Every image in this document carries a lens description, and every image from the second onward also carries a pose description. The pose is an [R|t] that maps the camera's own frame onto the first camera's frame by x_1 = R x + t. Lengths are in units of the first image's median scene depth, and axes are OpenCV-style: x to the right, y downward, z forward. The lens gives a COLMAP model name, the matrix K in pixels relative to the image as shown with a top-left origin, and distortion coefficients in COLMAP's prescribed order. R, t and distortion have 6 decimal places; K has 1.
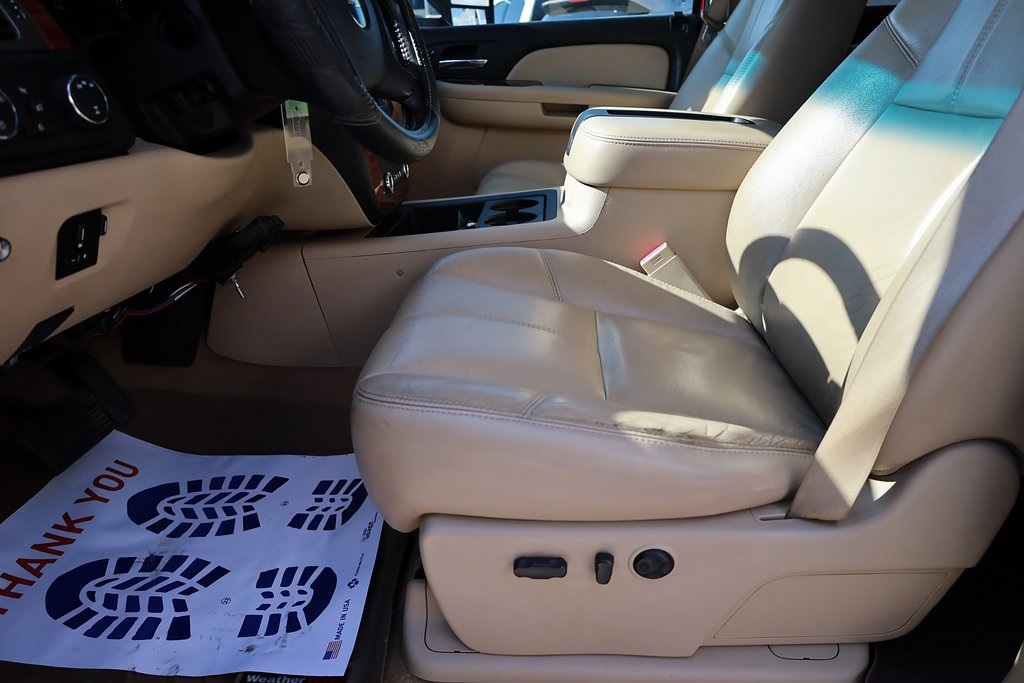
lens RADIAL K [[700.3, 0, 512.0], [0, 700.3, 341.5], [0, 0, 1]] dist [-0.016170, -0.002376]
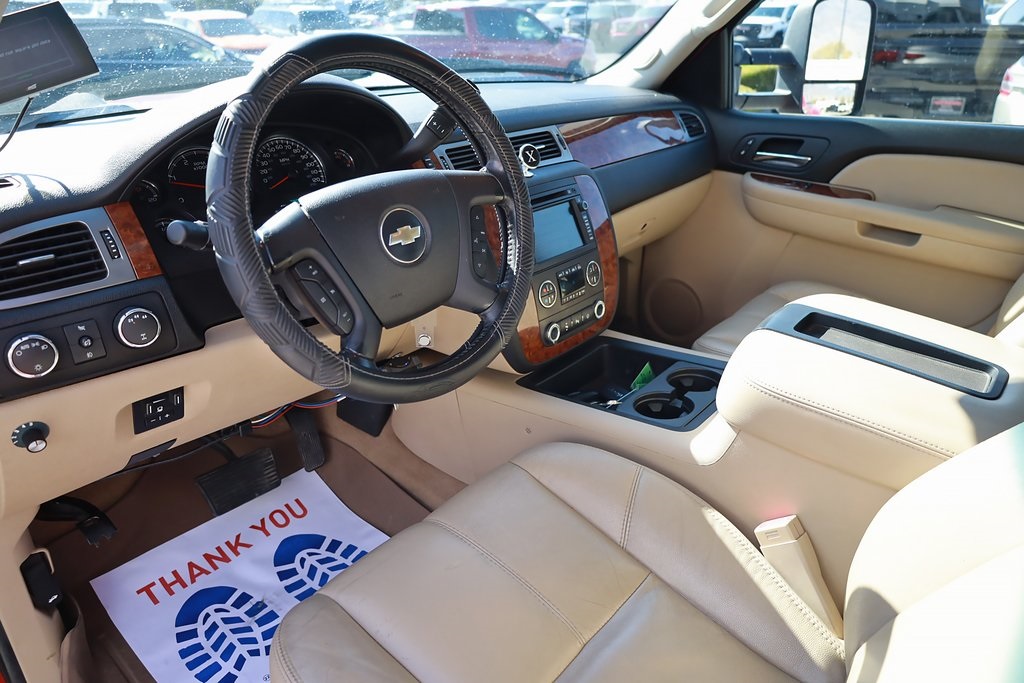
lens RADIAL K [[700.3, 0, 512.0], [0, 700.3, 341.5], [0, 0, 1]] dist [-0.016170, -0.002376]
pose [[0.798994, 0.271733, -0.536442, 0.350726], [-0.248043, 0.961580, 0.117641, -0.366147], [0.547798, 0.039066, 0.835698, 0.179748]]
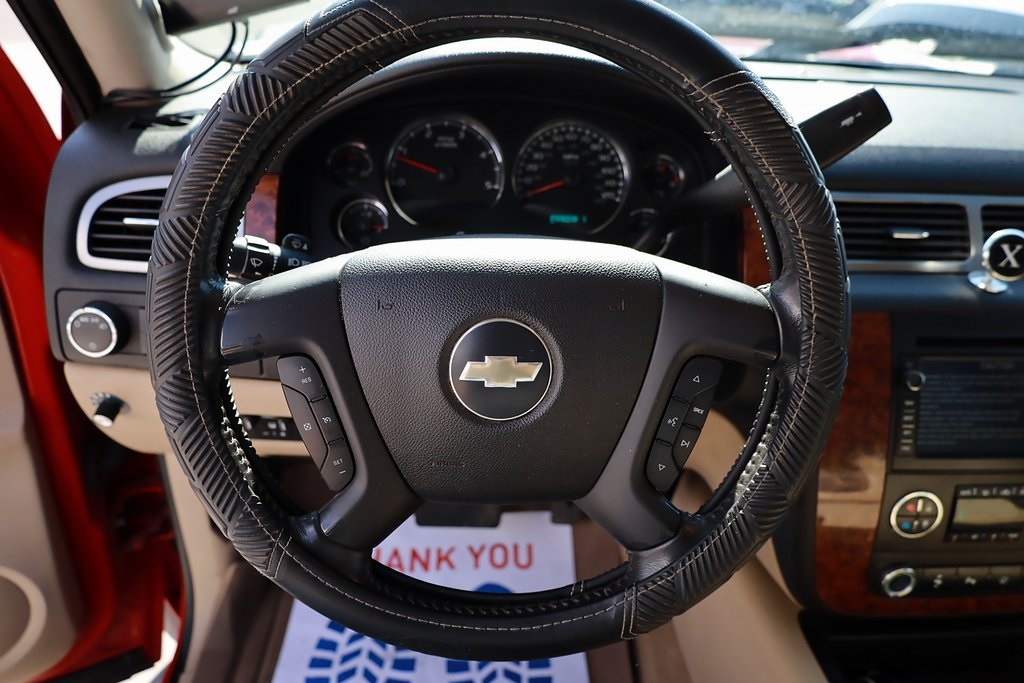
lens RADIAL K [[700.3, 0, 512.0], [0, 700.3, 341.5], [0, 0, 1]] dist [-0.016170, -0.002376]
pose [[0.117379, 0.520811, -0.845564, 0.155144], [-0.430894, 0.793836, 0.429134, -0.539325], [0.894736, 0.313977, 0.317593, 0.604603]]
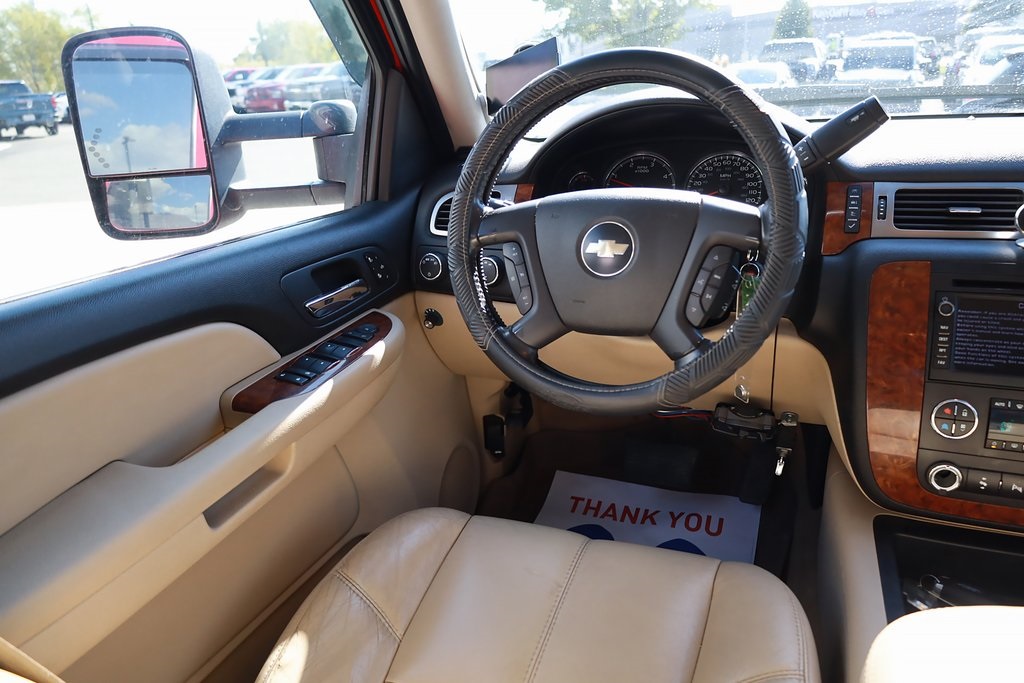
lens RADIAL K [[710.1, 0, 512.0], [0, 710.1, 341.5], [0, 0, 1]] dist [0.001970, -0.003964]
pose [[-0.322875, 0.369242, -0.871443, 0.556113], [-0.311986, 0.827769, 0.466329, -0.593890], [0.893542, 0.422444, -0.152068, 0.794514]]
